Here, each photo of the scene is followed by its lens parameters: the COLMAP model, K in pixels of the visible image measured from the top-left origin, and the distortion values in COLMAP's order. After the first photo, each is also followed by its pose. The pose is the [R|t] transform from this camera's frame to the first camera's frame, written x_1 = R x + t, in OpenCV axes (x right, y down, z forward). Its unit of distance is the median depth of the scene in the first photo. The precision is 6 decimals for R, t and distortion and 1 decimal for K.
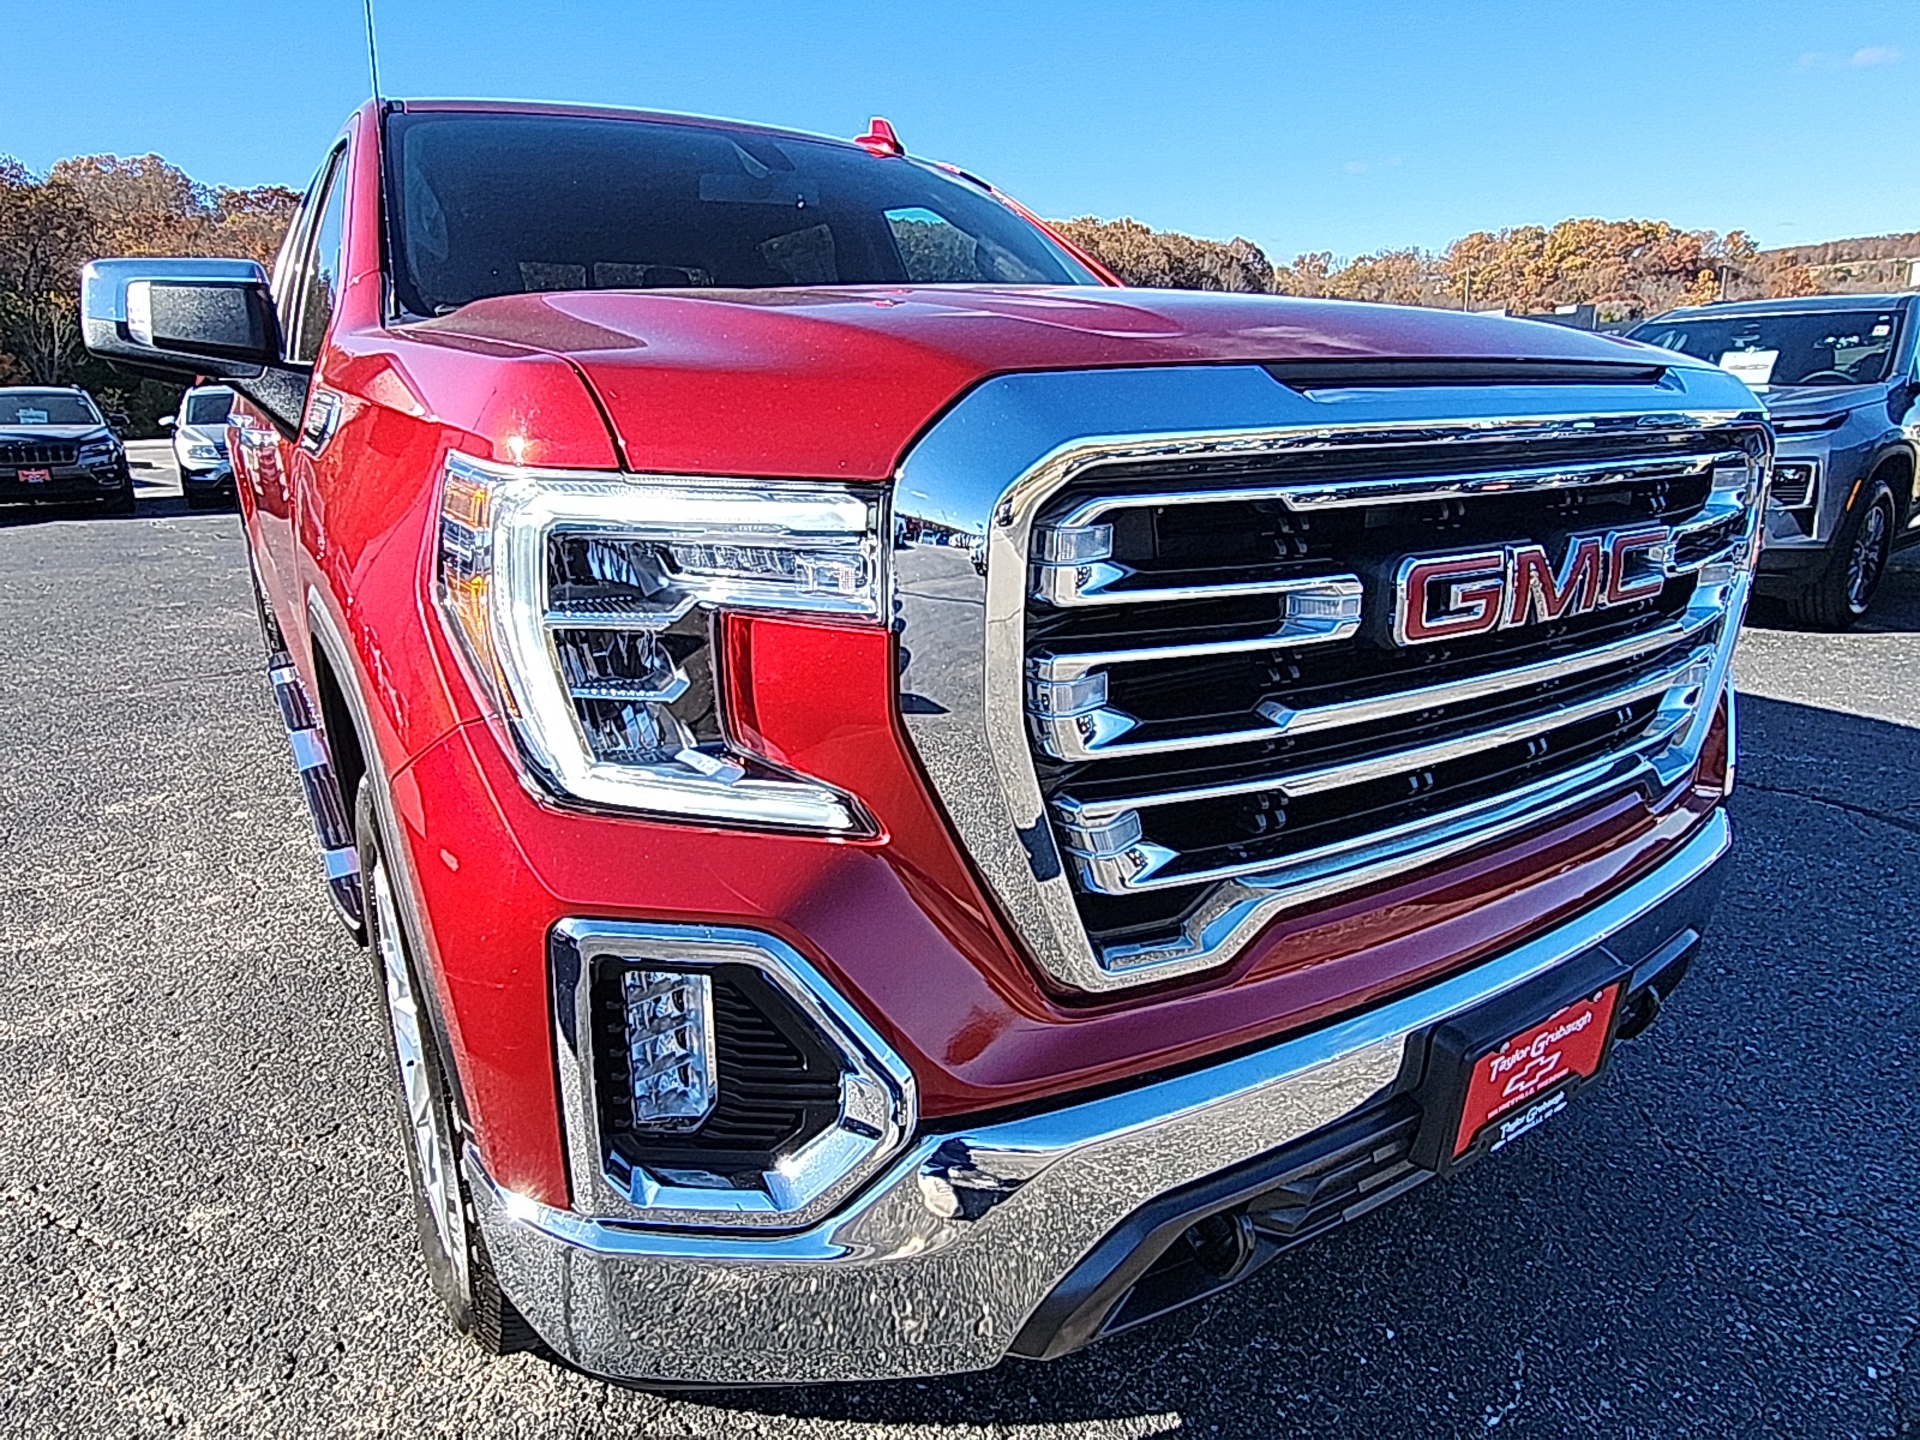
lens RADIAL K [[1105.8, 0, 938.0], [0, 1105.8, 716.4], [0, 0, 1]] dist [0.004925, -0.003170]
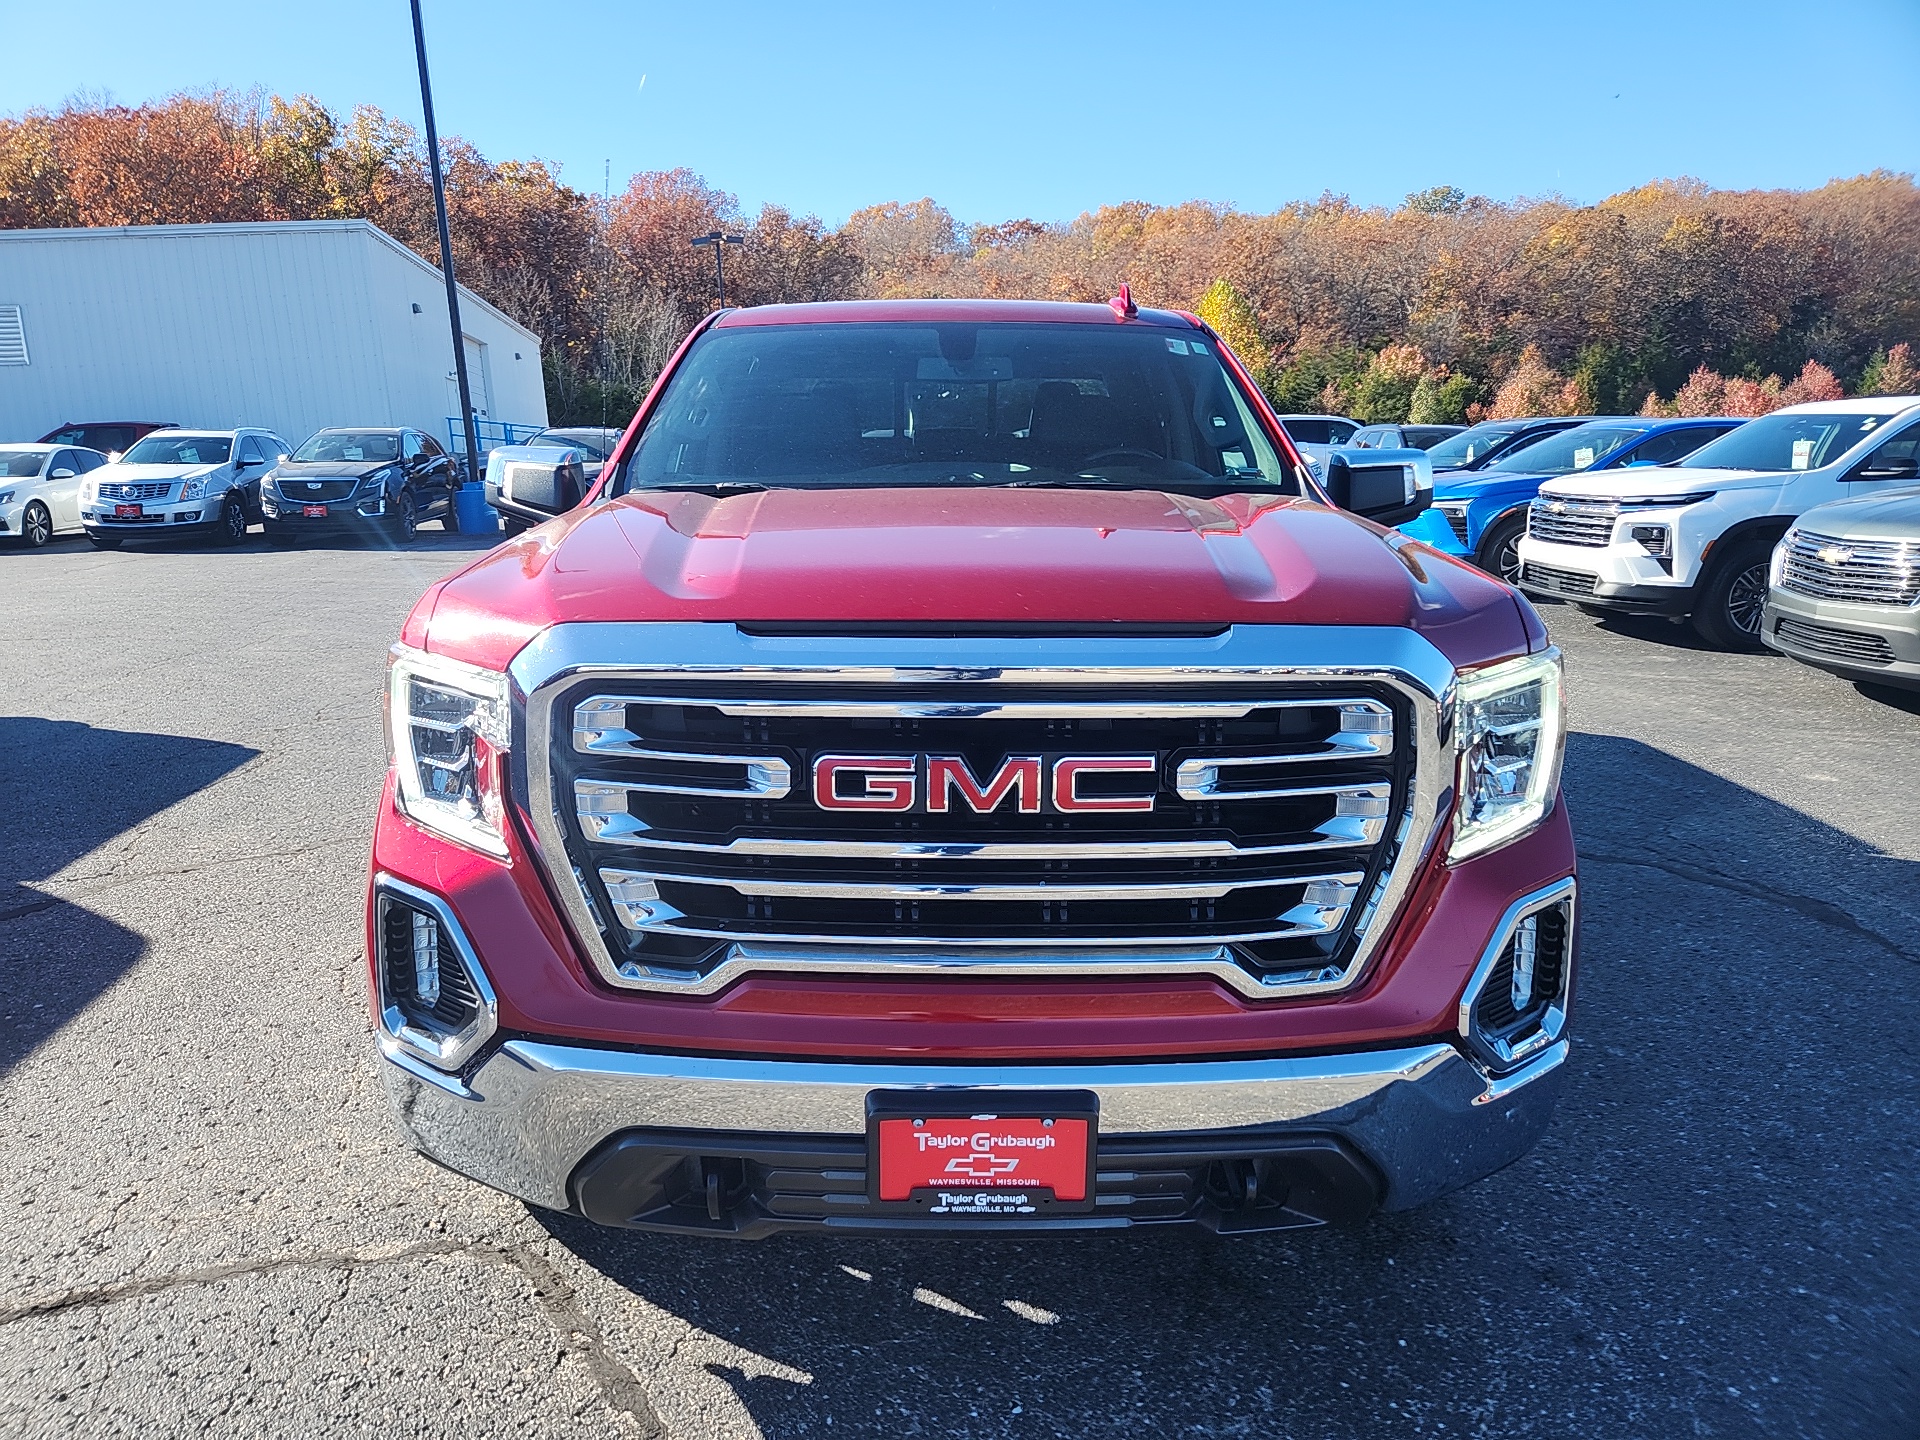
lens RADIAL K [[1259.6, 0, 927.9], [0, 1259.6, 709.0], [0, 0, 1]] dist [0.077885, -0.049078]
pose [[0.842414, 0.130681, -0.522743, 1.434316], [-0.162894, 0.986516, -0.015889, -0.197404], [0.513618, 0.098536, 0.852342, -0.402922]]
